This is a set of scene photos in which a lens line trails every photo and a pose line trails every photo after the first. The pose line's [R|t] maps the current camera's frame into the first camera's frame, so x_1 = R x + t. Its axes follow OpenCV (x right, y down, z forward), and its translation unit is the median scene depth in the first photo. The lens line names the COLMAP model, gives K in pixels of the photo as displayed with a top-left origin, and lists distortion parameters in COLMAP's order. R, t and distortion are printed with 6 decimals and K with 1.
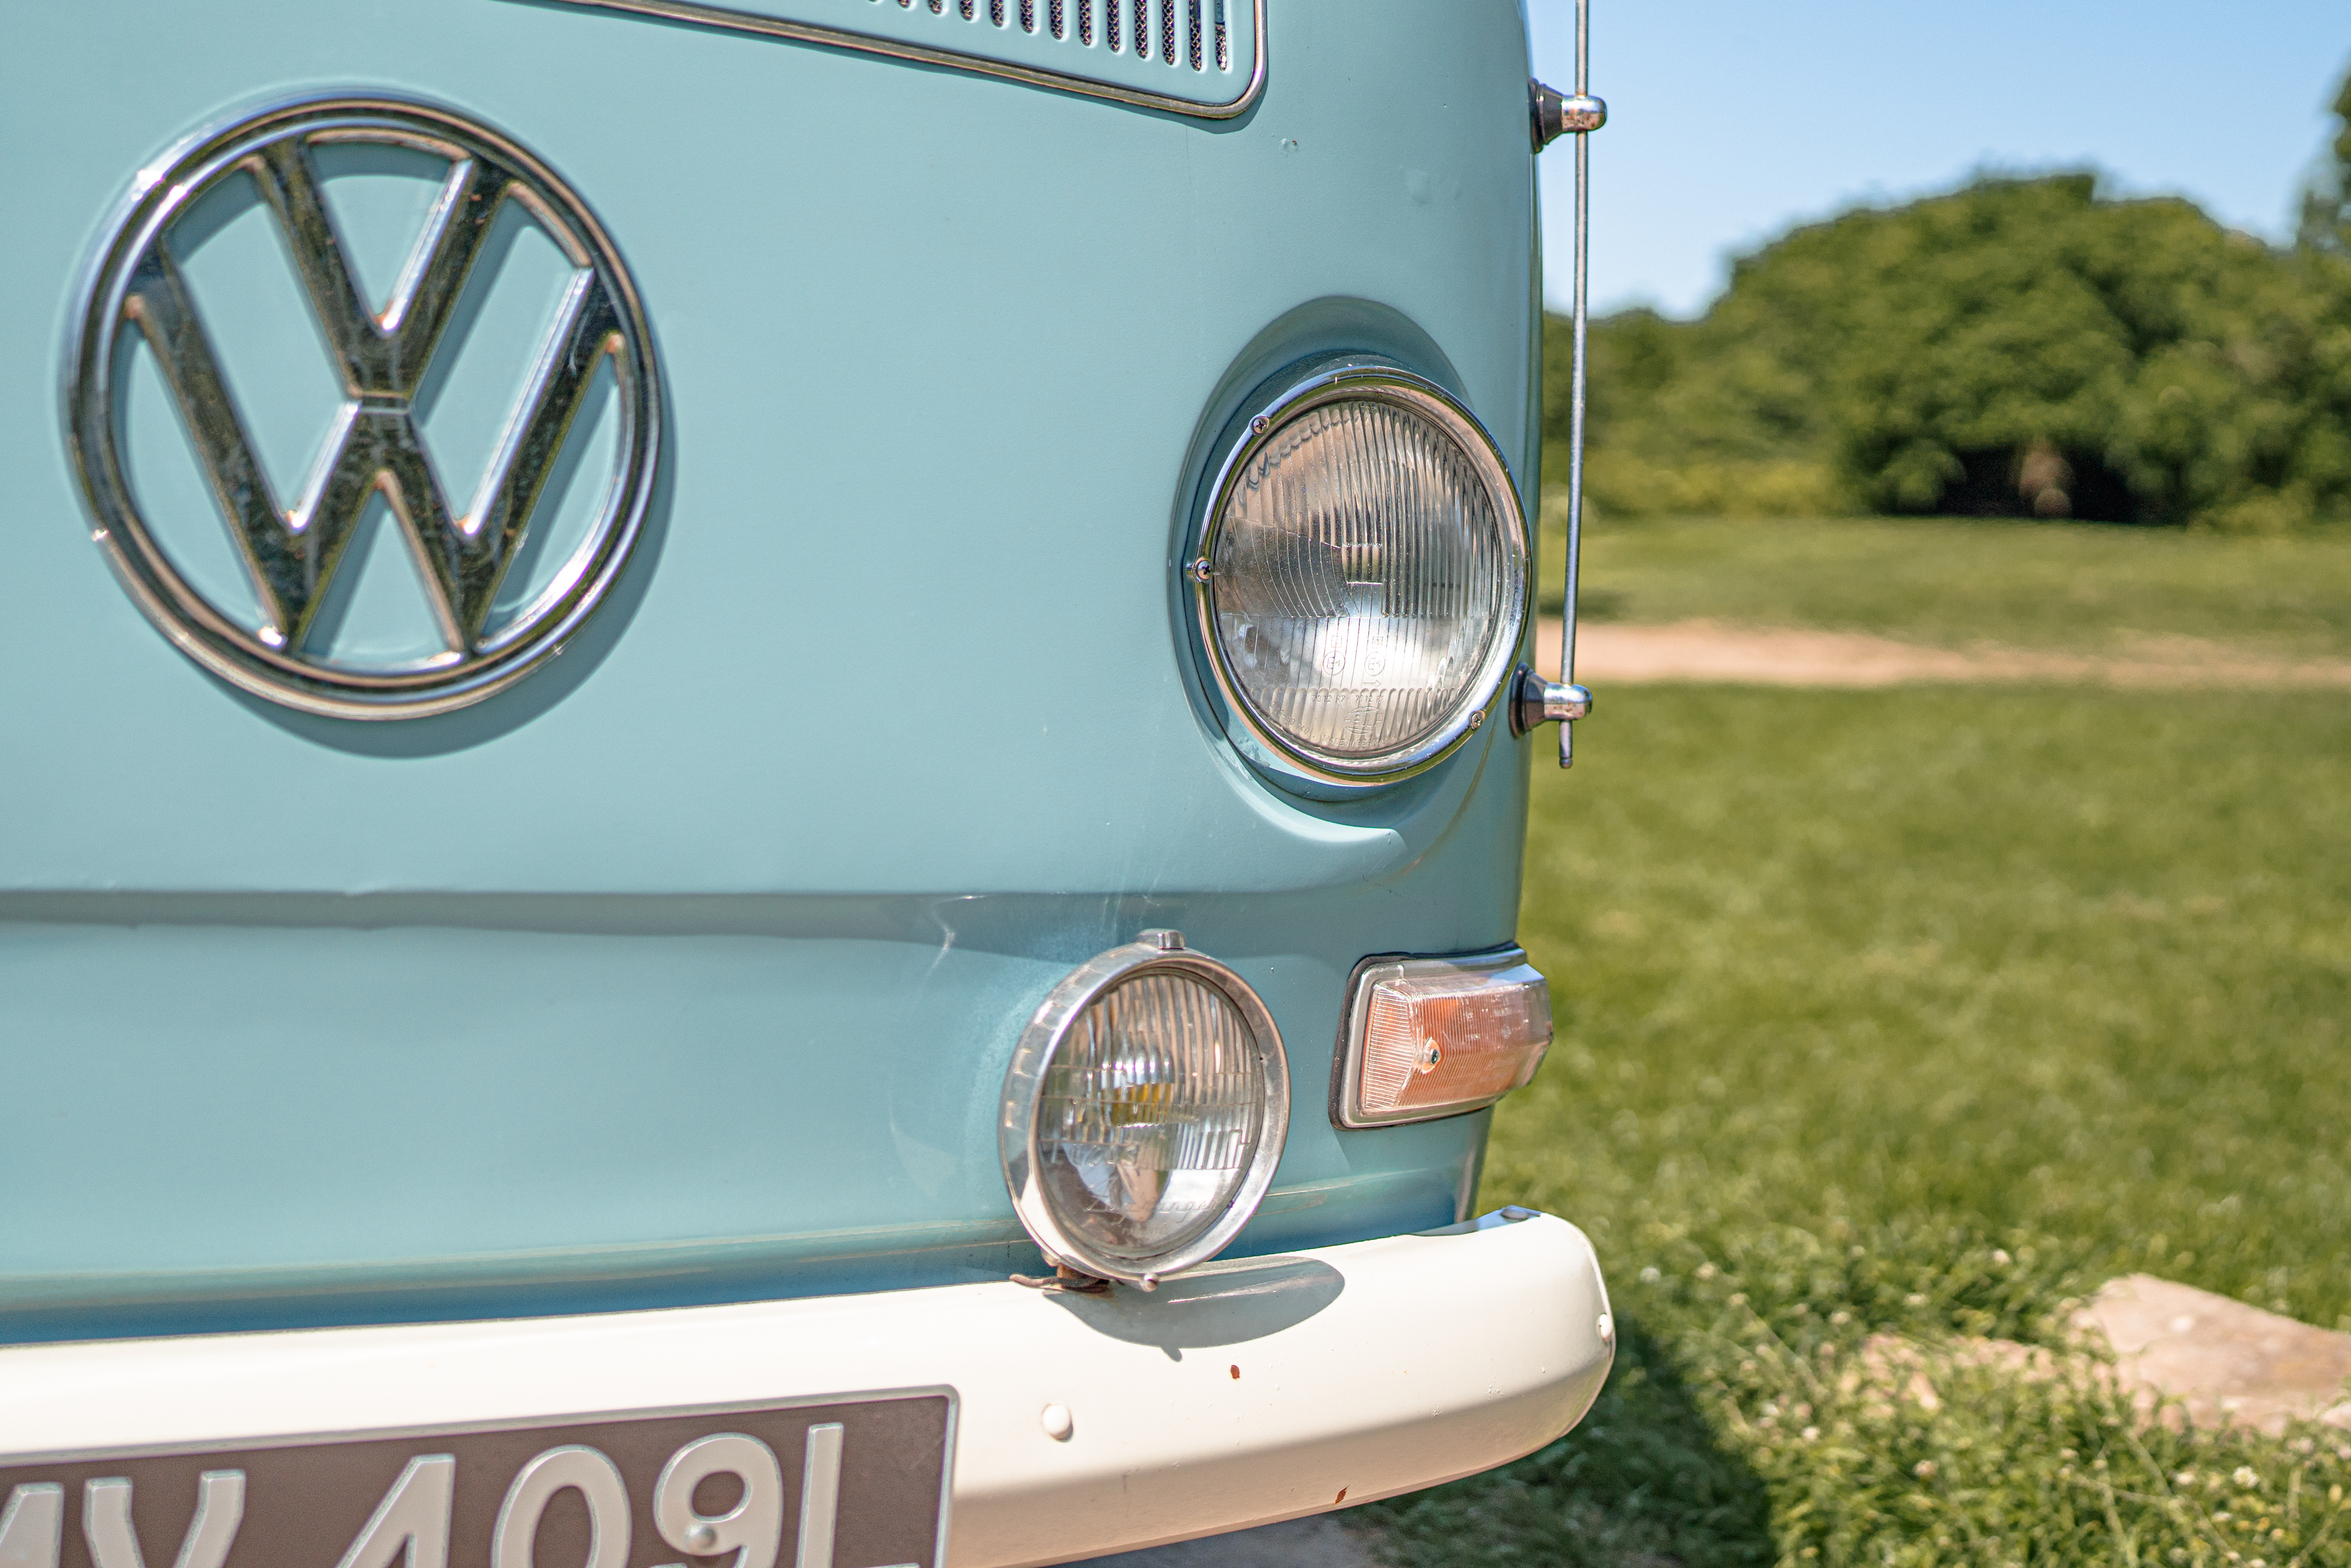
lens RADIAL K [[3407.0, 0, 1168.0], [0, 3407.0, 864.0], [0, 0, 1]] dist [-0.027188, 0.122919]
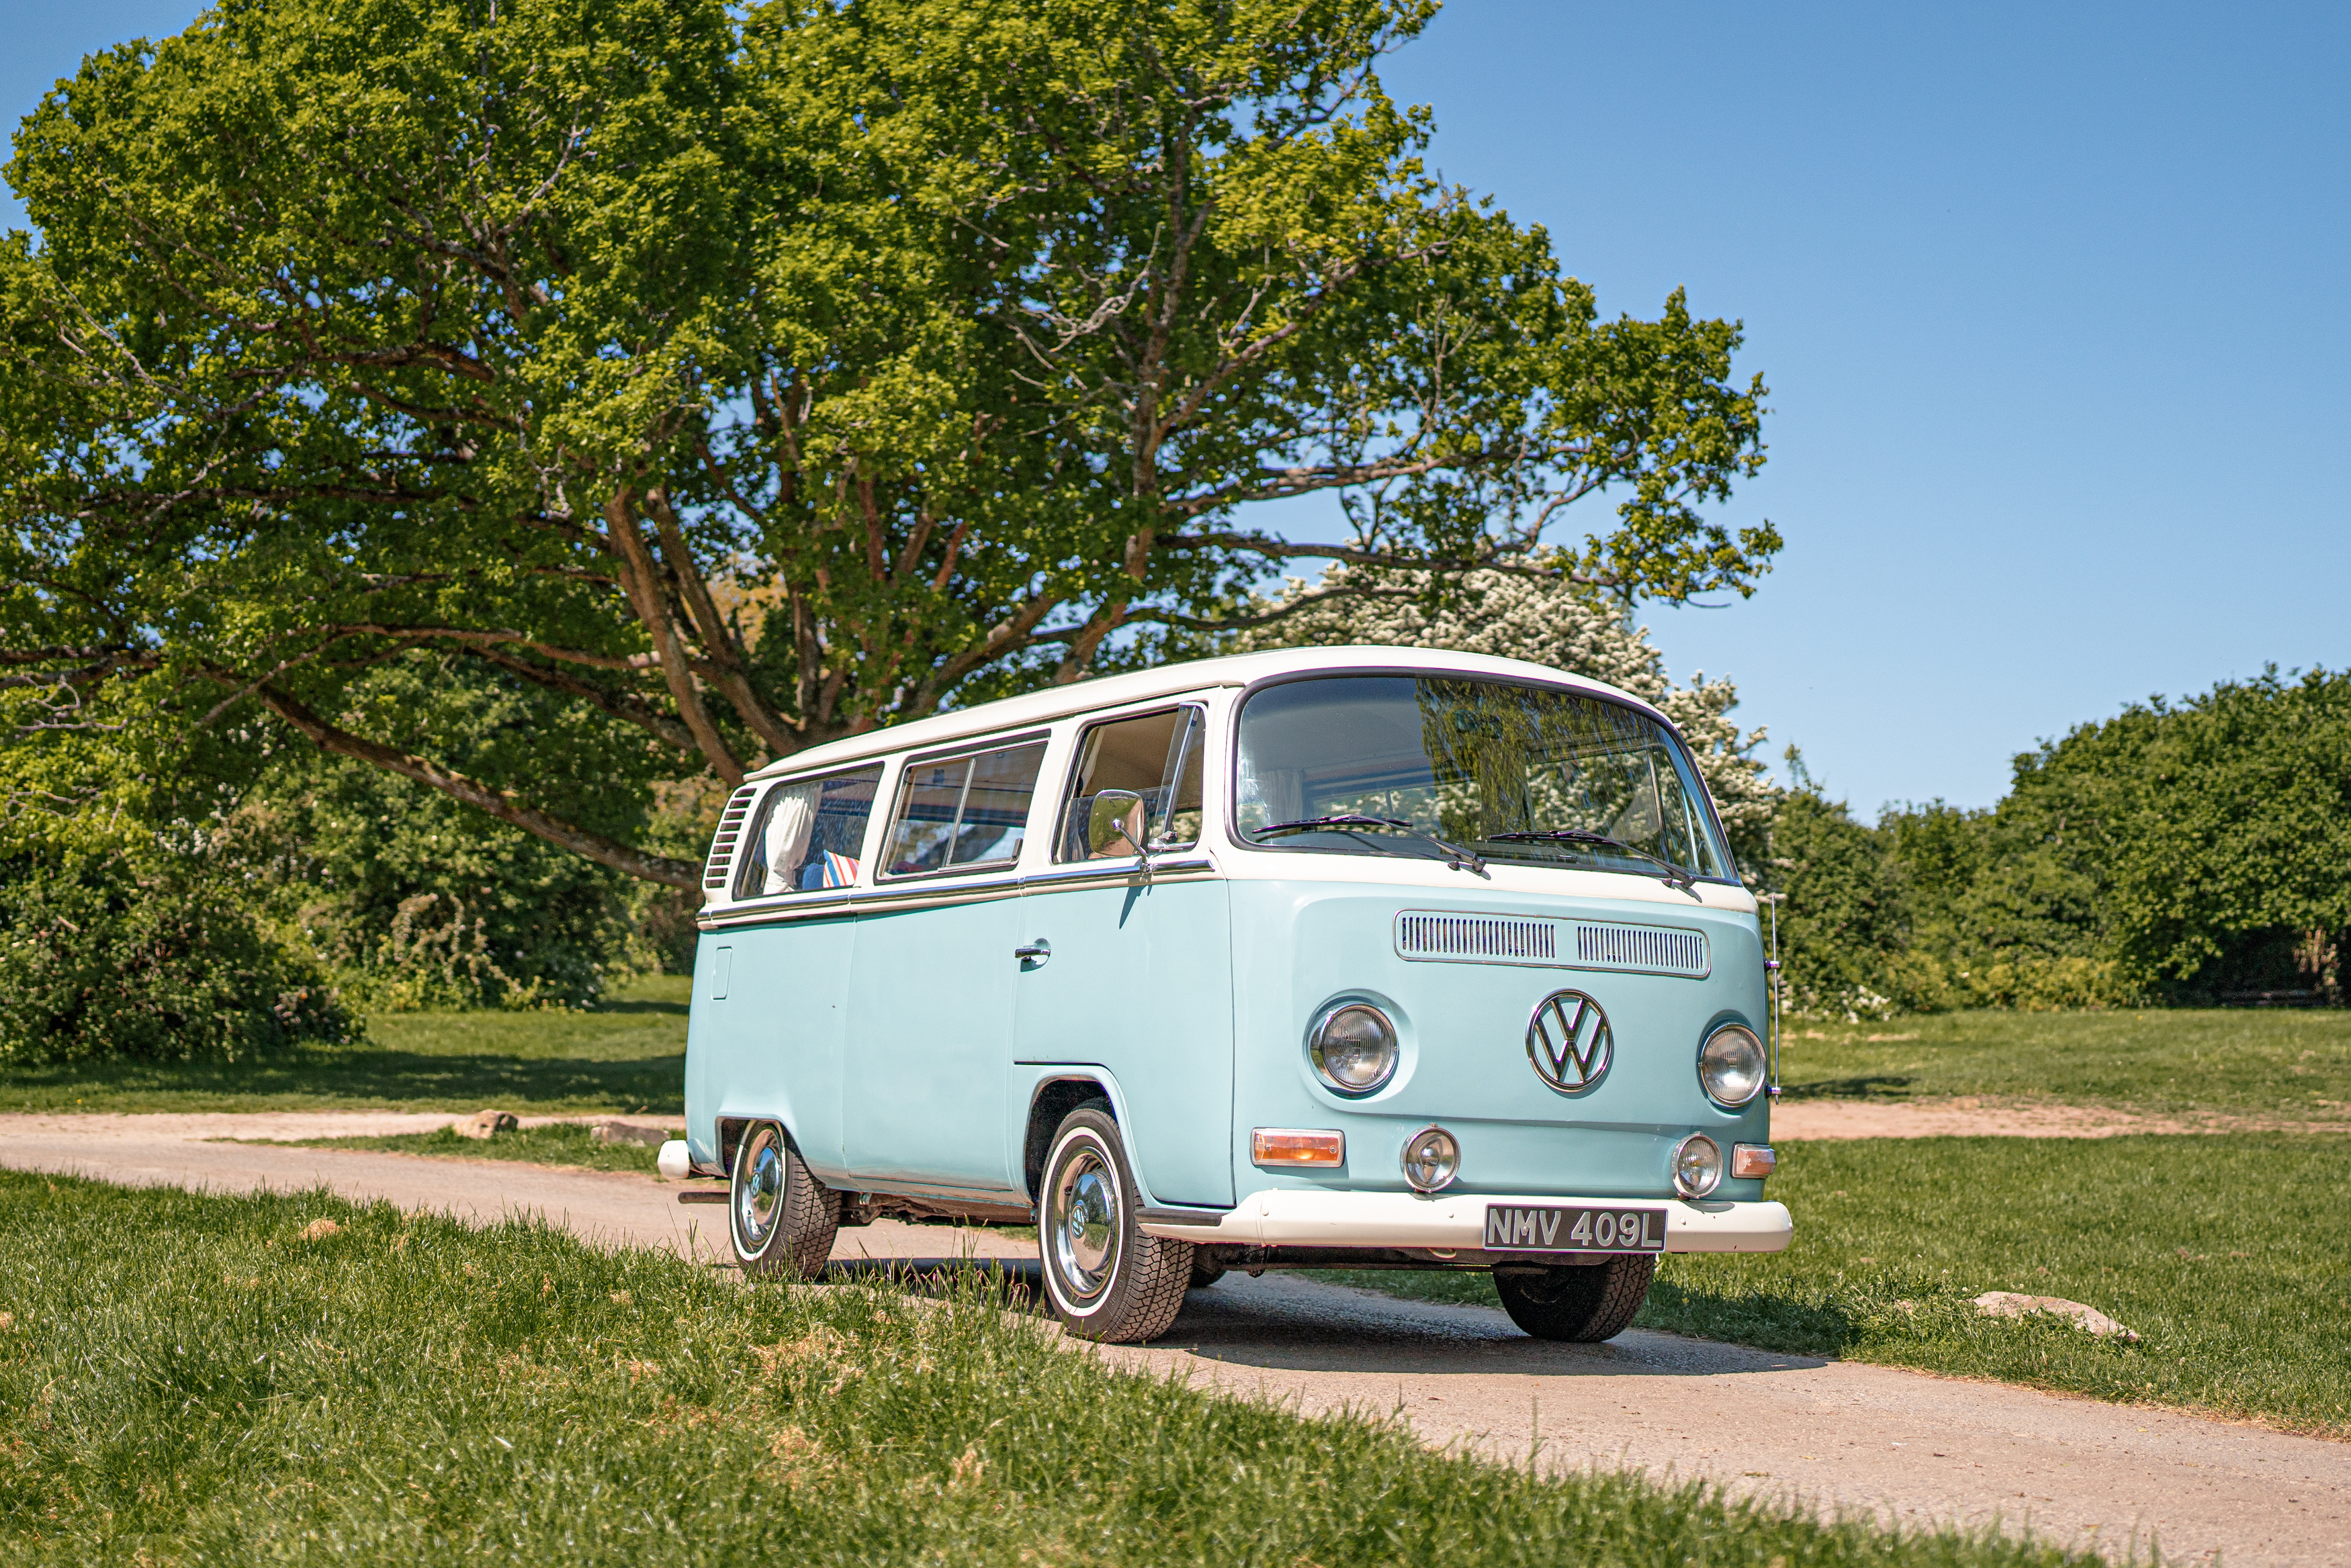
lens RADIAL K [[3407.0, 0, 1168.0], [0, 3407.0, 864.0], [0, 0, 1]] dist [-0.027188, 0.122919]
pose [[0.995355, -0.029688, -0.091581, -0.323967], [0.015949, 0.988969, -0.147259, 0.373180], [0.094942, 0.145115, 0.984849, -4.349835]]
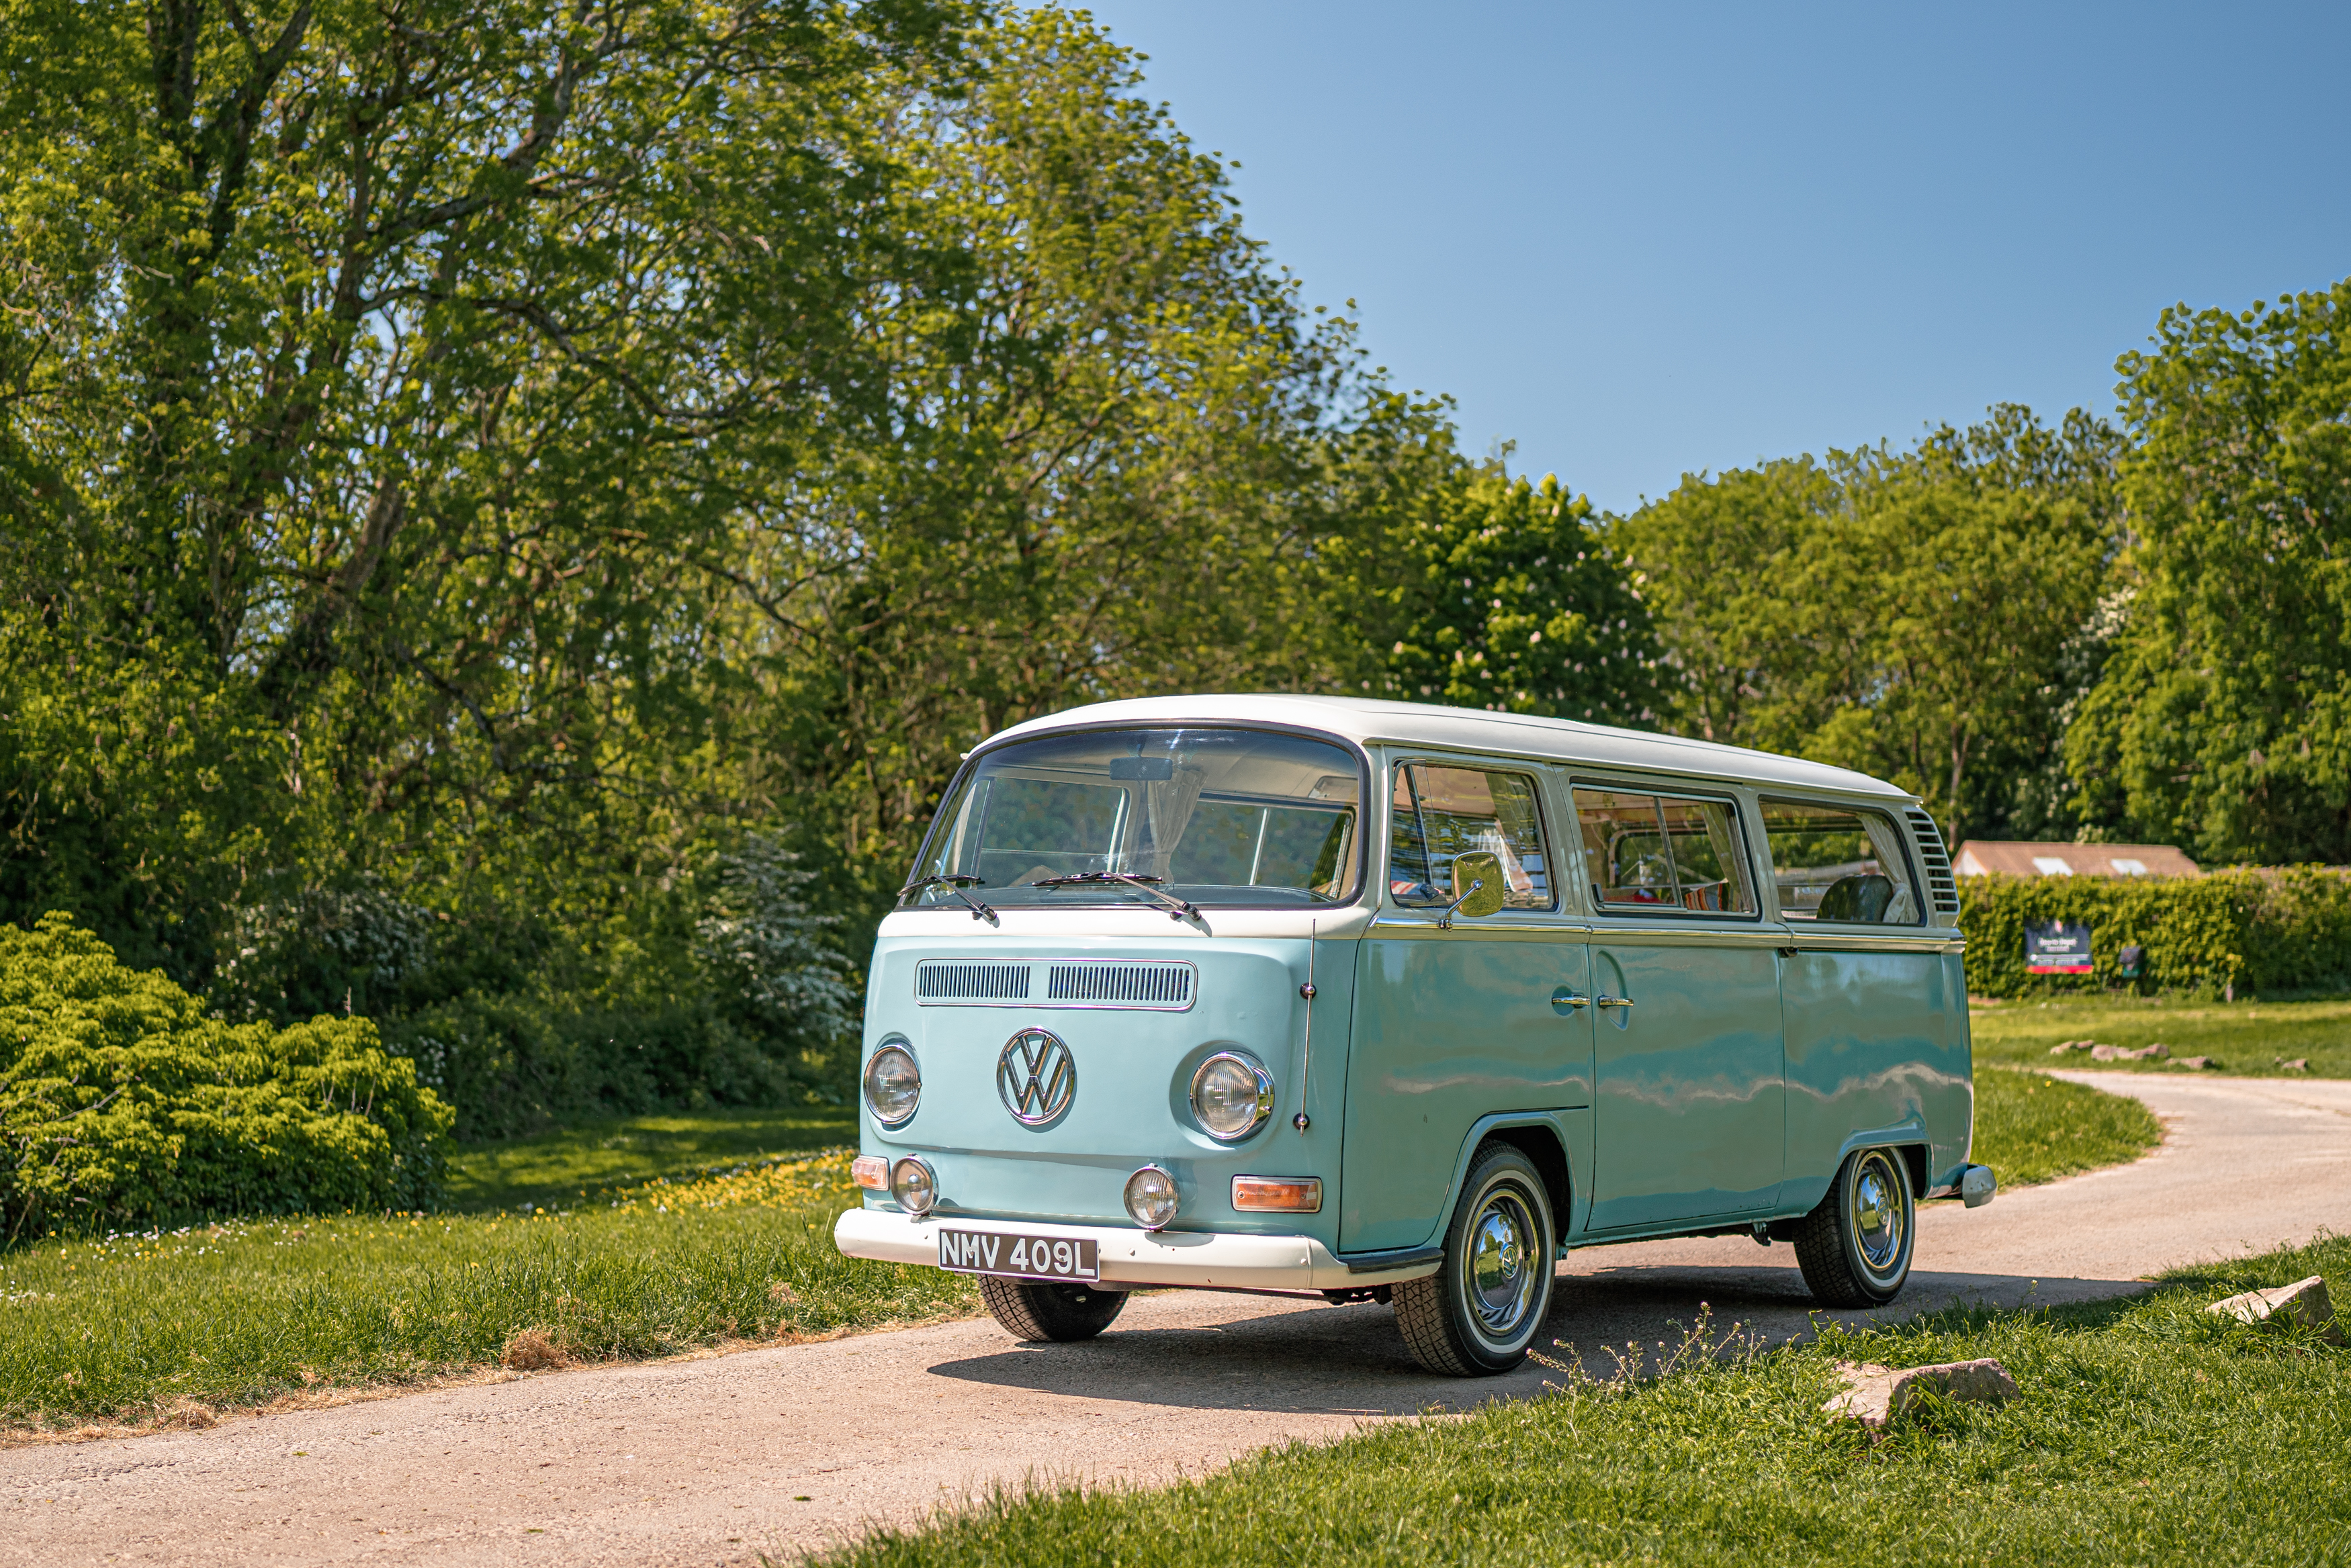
lens RADIAL K [[3407.0, 0, 1168.0], [0, 3407.0, 864.0], [0, 0, 1]] dist [-0.027188, 0.122919]
pose [[0.375026, -0.086887, -0.922933, 4.974679], [-0.051365, 0.992121, -0.114272, 0.162228], [0.925590, 0.090261, 0.367609, -0.999364]]
